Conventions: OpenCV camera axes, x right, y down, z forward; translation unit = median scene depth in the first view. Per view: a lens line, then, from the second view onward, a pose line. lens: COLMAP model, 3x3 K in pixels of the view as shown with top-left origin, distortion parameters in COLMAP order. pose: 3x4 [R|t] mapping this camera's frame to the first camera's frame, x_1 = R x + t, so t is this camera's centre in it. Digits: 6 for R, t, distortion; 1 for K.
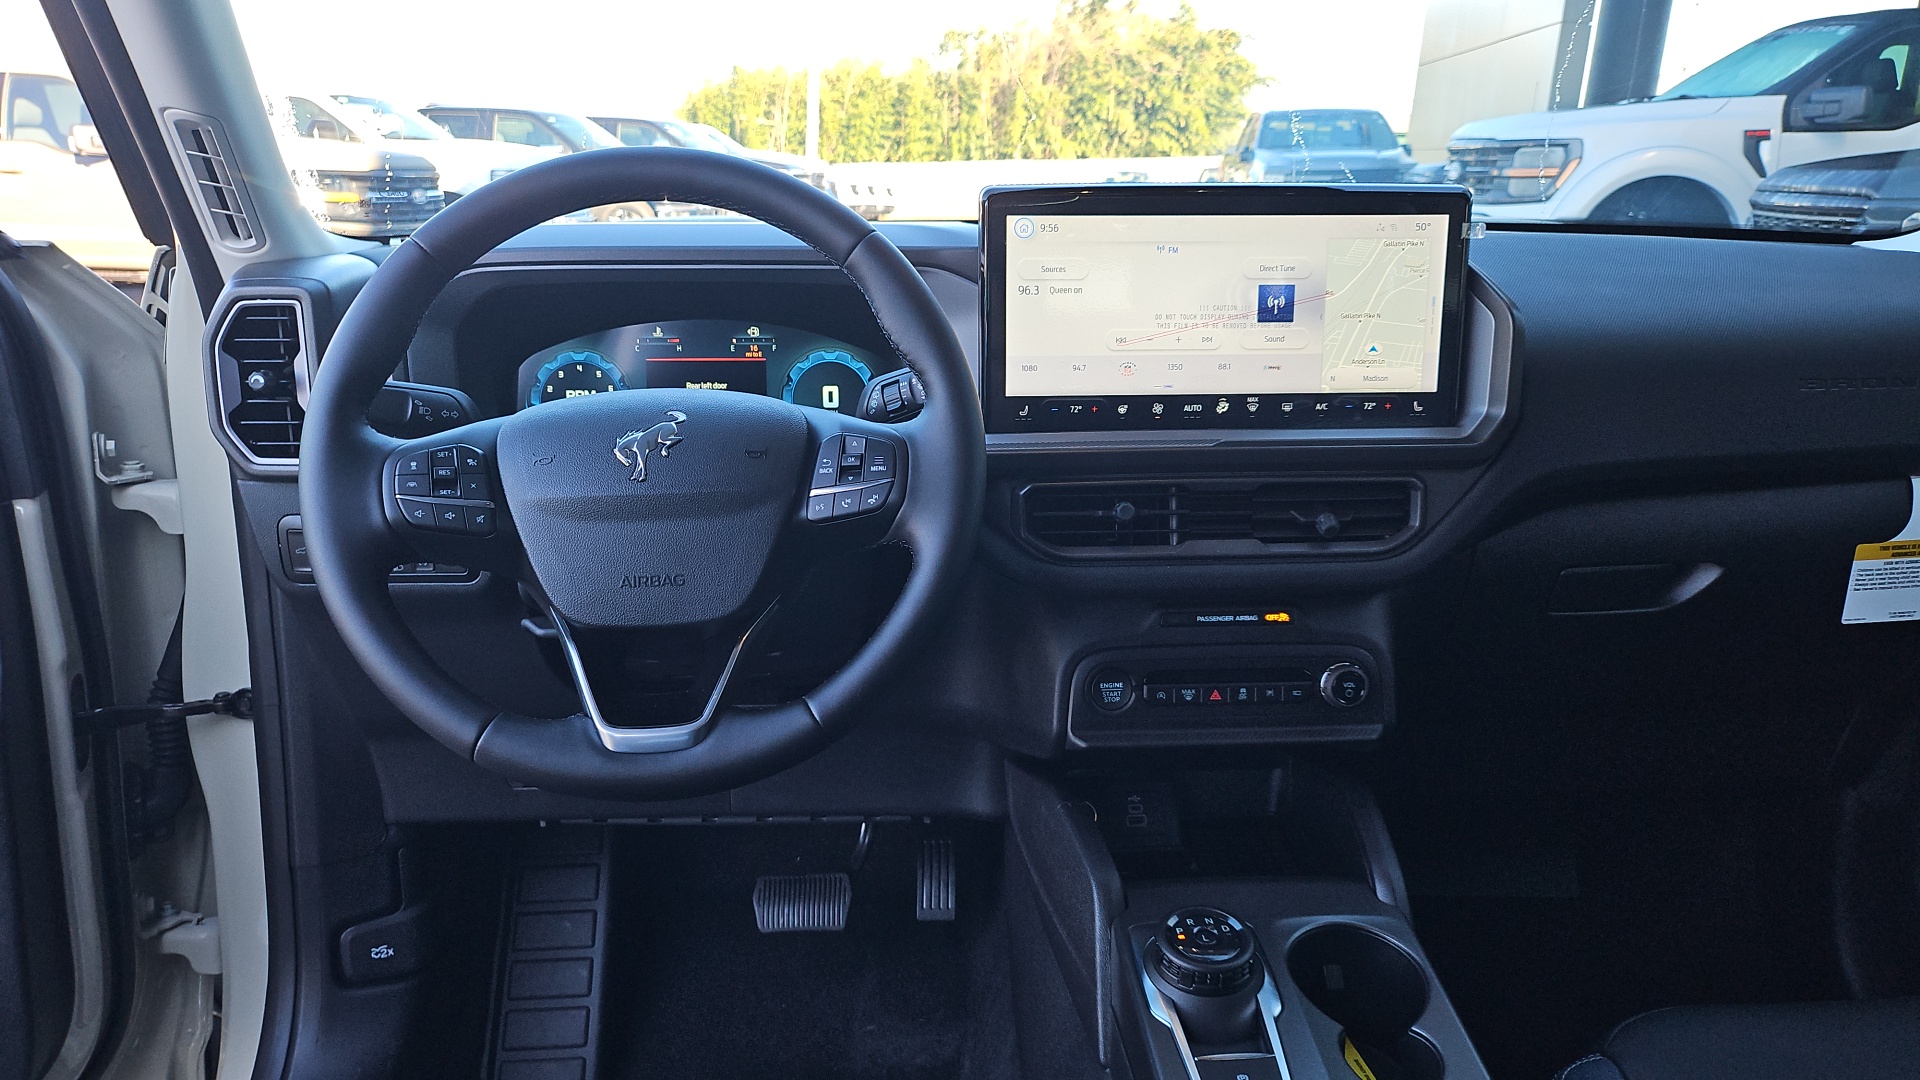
lens RADIAL K [[1277.7, 0, 960.0], [0, 1277.7, 540.0], [0, 0, 1]] dist [-0.002272, -0.000824]
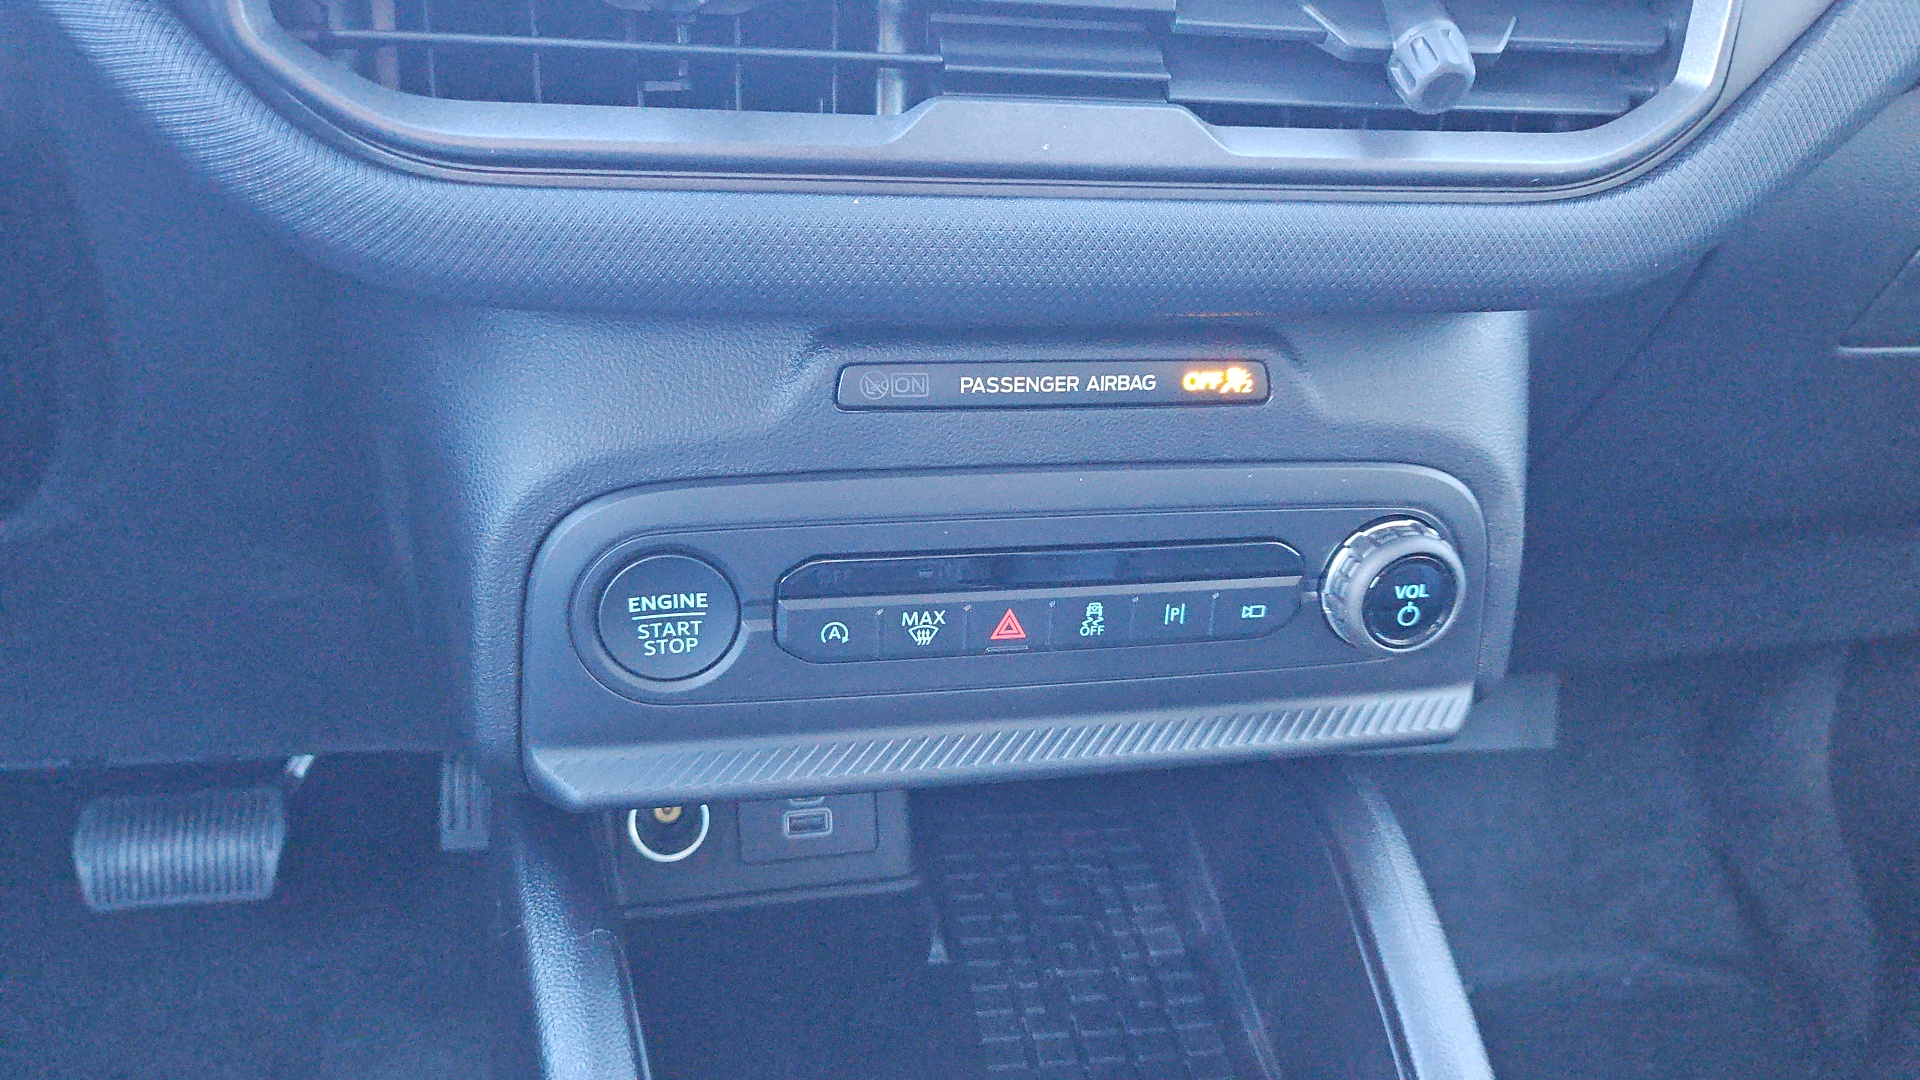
lens RADIAL K [[1277.7, 0, 960.0], [0, 1277.7, 540.0], [0, 0, 1]] dist [-0.002272, -0.000824]
pose [[0.986666, -0.008321, 0.162548, 0.137237], [-0.040232, 0.955232, 0.293108, 0.009769], [-0.157710, -0.295740, 0.942160, 0.711676]]
